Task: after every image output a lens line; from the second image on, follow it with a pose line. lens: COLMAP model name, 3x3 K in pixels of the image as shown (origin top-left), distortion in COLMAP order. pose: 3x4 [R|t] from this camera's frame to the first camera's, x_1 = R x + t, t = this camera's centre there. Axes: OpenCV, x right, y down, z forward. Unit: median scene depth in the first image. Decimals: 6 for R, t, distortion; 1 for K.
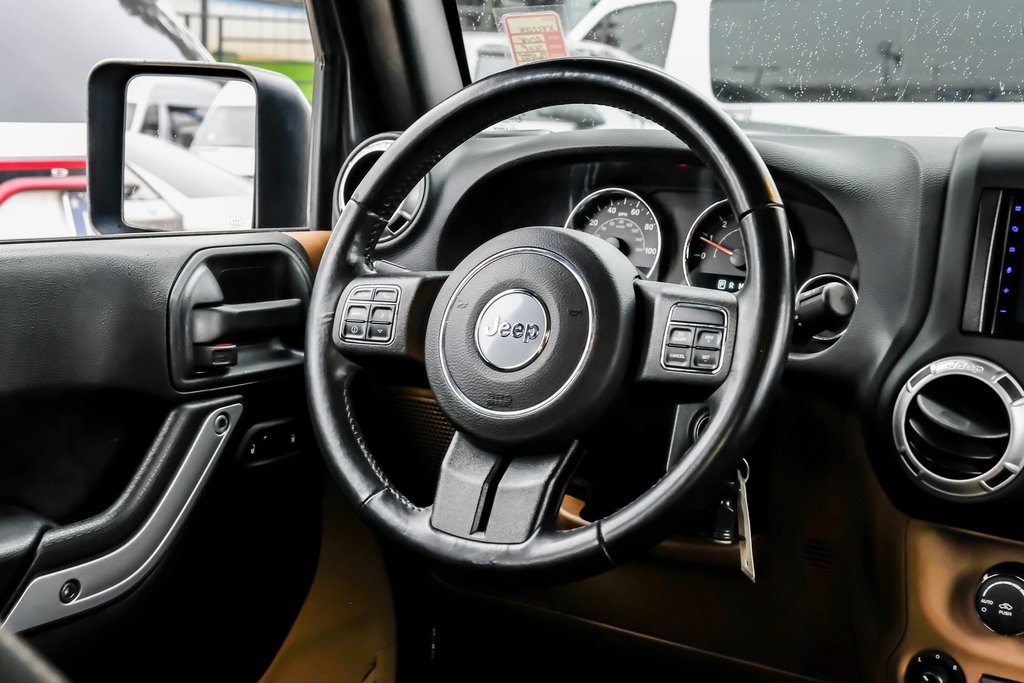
lens RADIAL K [[1491.1, 0, 507.0], [0, 1491.1, 320.2], [0, 0, 1]] dist [0.026342, 0.003494]
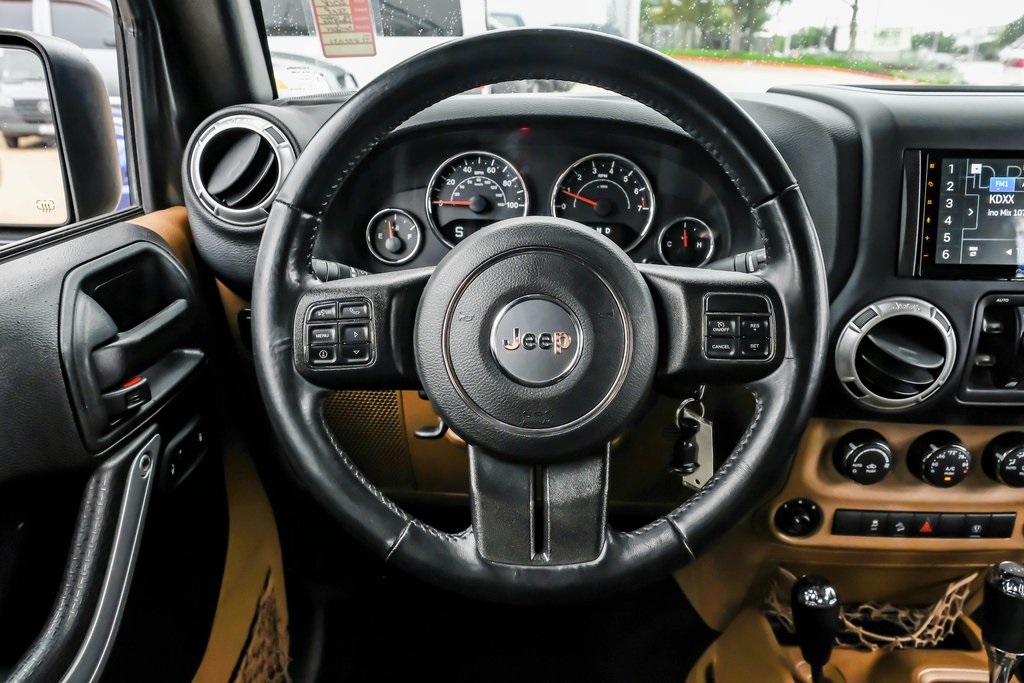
lens RADIAL K [[751.4, 0, 515.0], [0, 751.4, 334.0], [0, 0, 1]] dist [-0.010331, -0.001295]
pose [[0.862834, -0.198198, 0.465011, -0.219058], [0.084873, 0.963669, 0.253256, -0.113813], [-0.498312, -0.179051, 0.848308, 0.592704]]
